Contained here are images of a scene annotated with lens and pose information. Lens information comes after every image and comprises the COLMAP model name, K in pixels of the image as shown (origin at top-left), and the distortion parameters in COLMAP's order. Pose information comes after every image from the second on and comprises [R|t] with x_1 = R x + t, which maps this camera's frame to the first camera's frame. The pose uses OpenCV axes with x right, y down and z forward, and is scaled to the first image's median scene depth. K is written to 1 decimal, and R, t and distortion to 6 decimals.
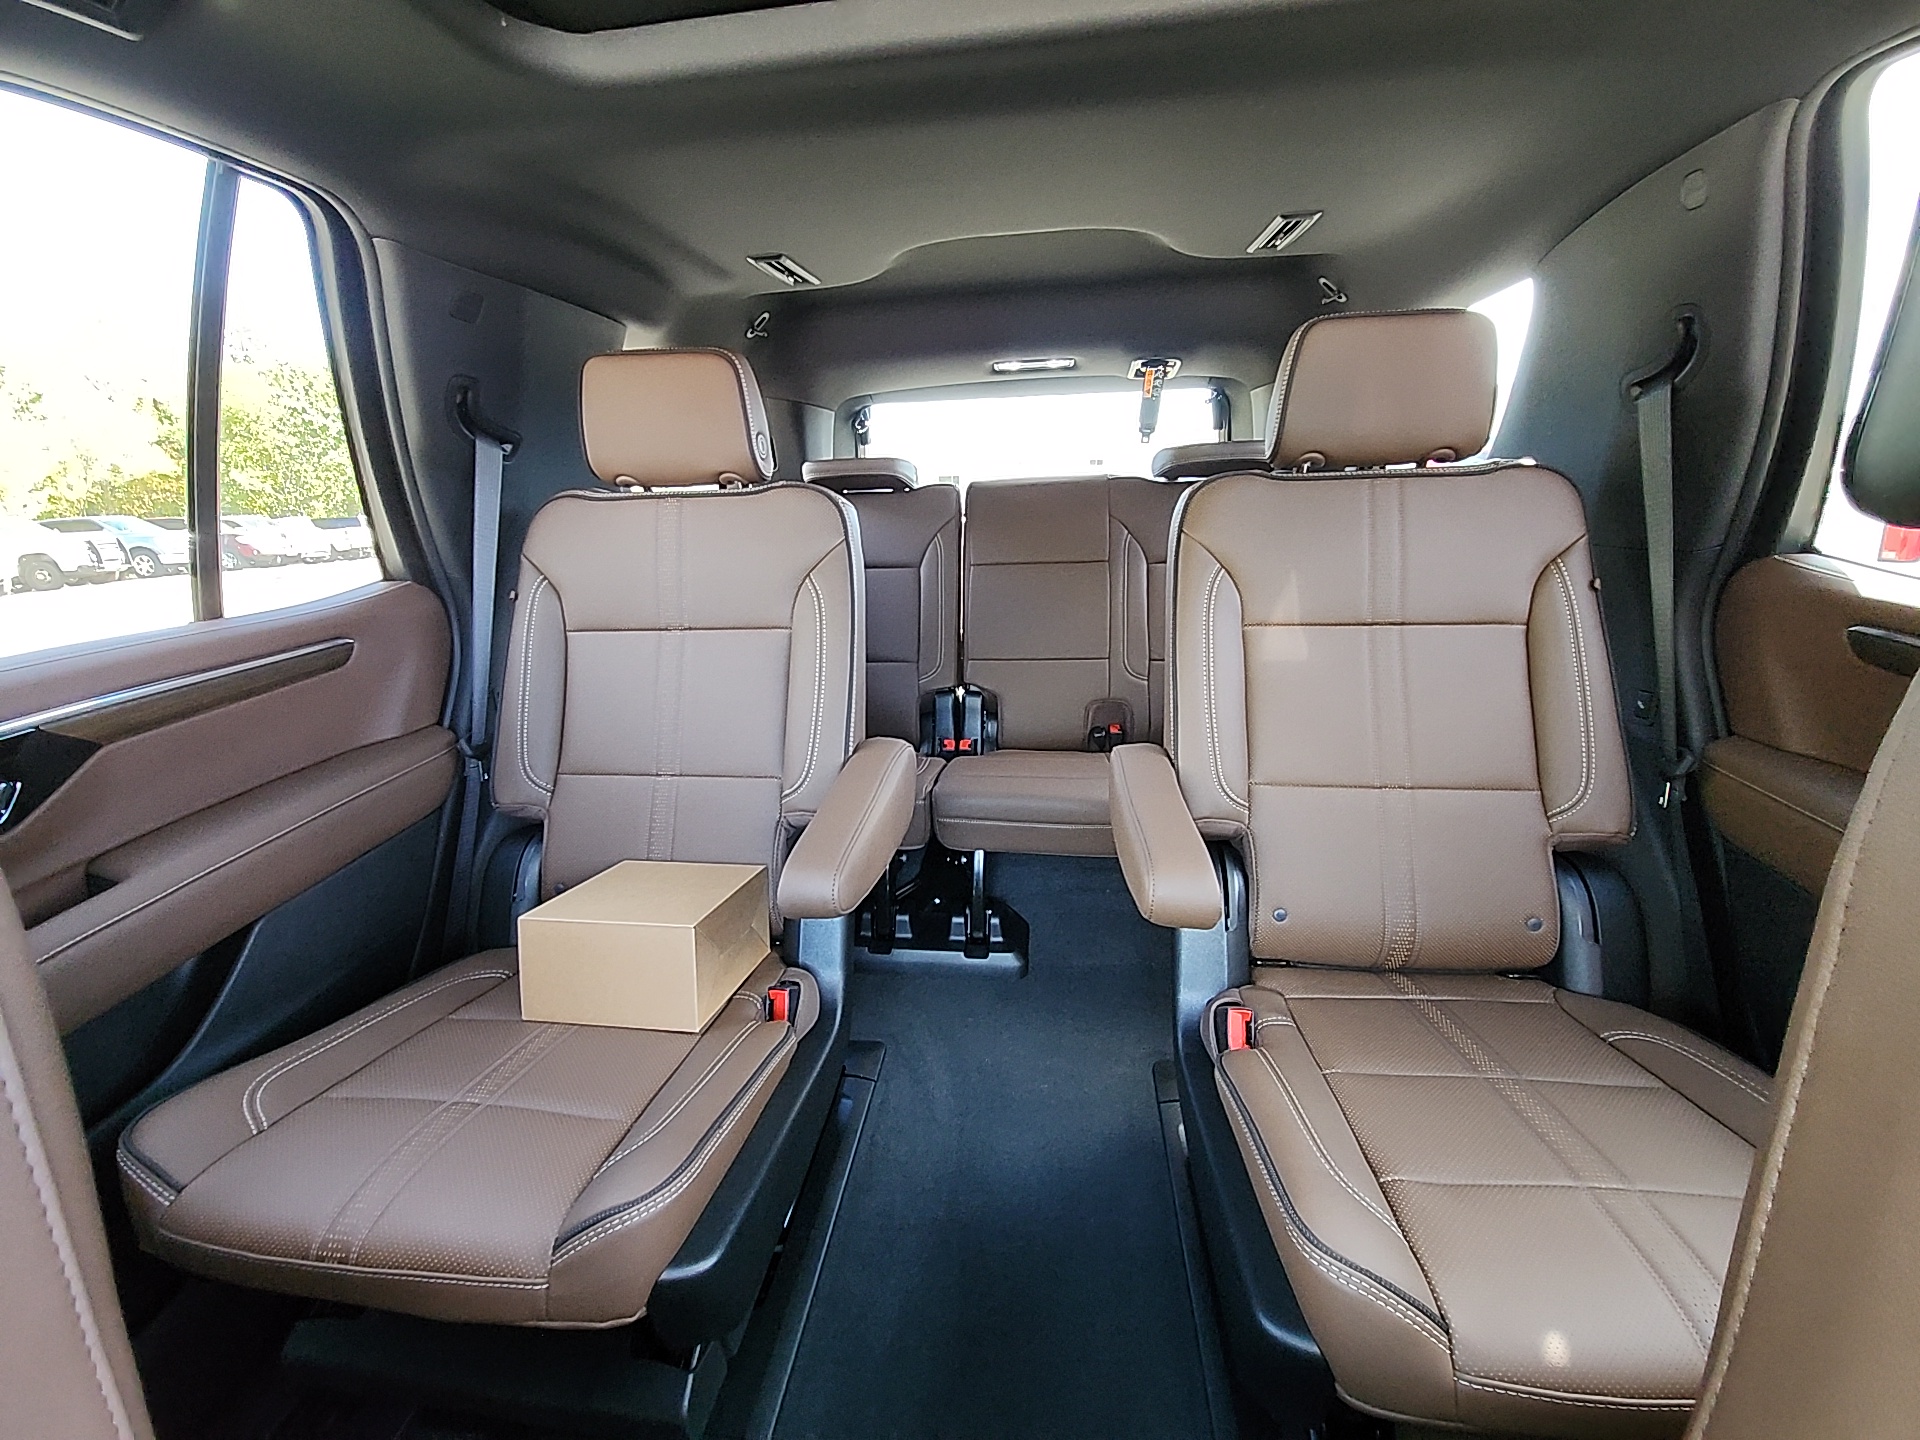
lens RADIAL K [[772.0, 0, 951.1], [0, 772.0, 700.6], [0, 0, 1]] dist [0.019885, -0.014167]
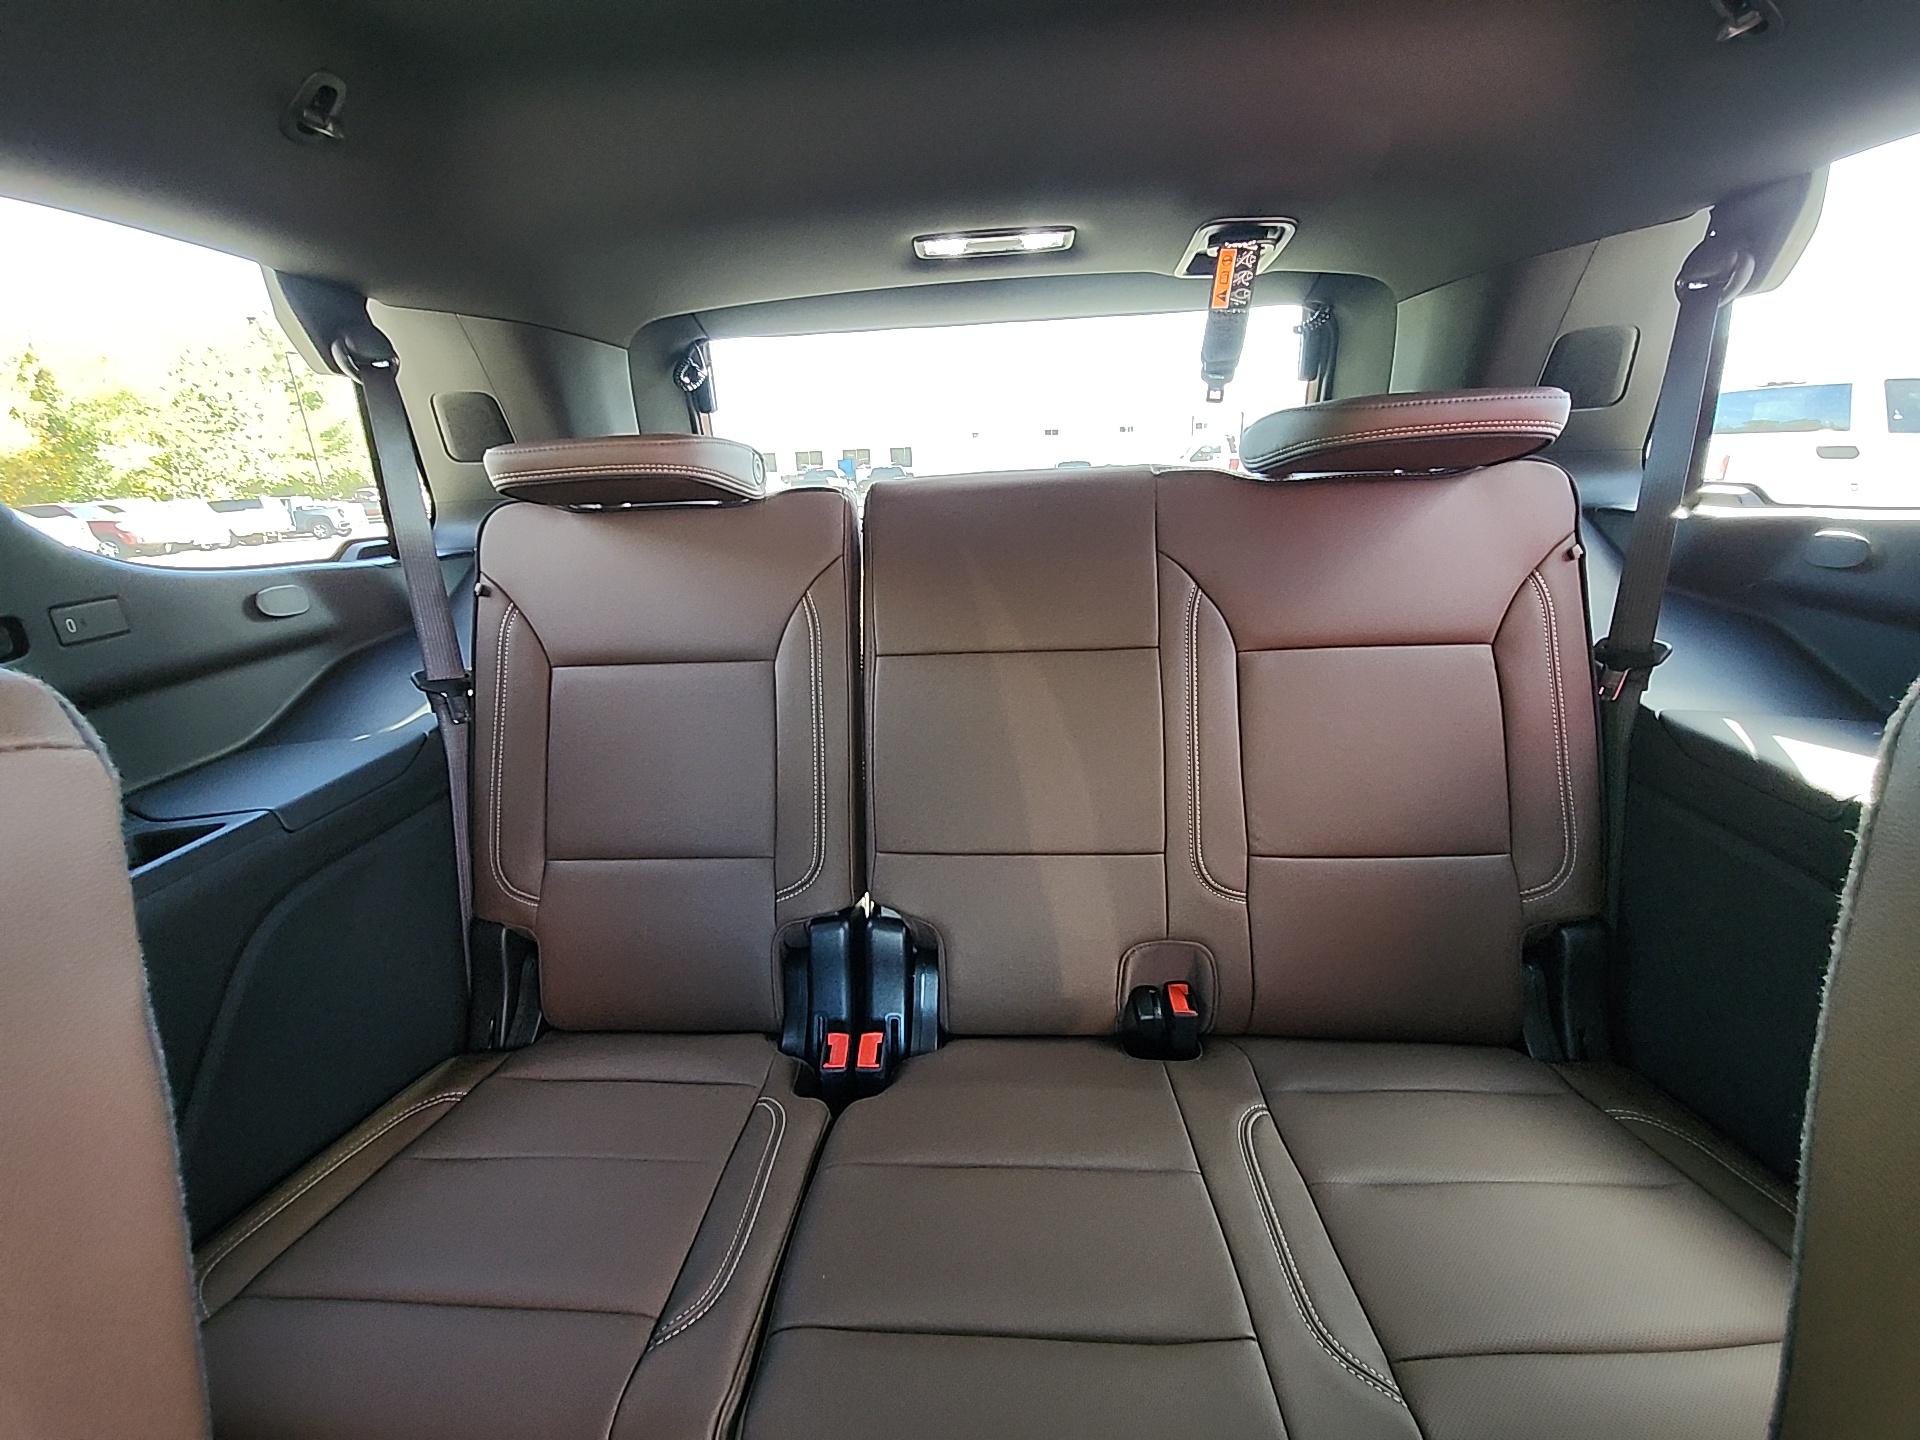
lens RADIAL K [[772.0, 0, 951.1], [0, 772.0, 700.6], [0, 0, 1]] dist [0.019885, -0.014167]
pose [[0.998057, -0.028249, 0.055540, 0.044530], [0.026324, 0.999037, 0.035103, -0.161301], [-0.056478, -0.033573, 0.997839, 0.502700]]
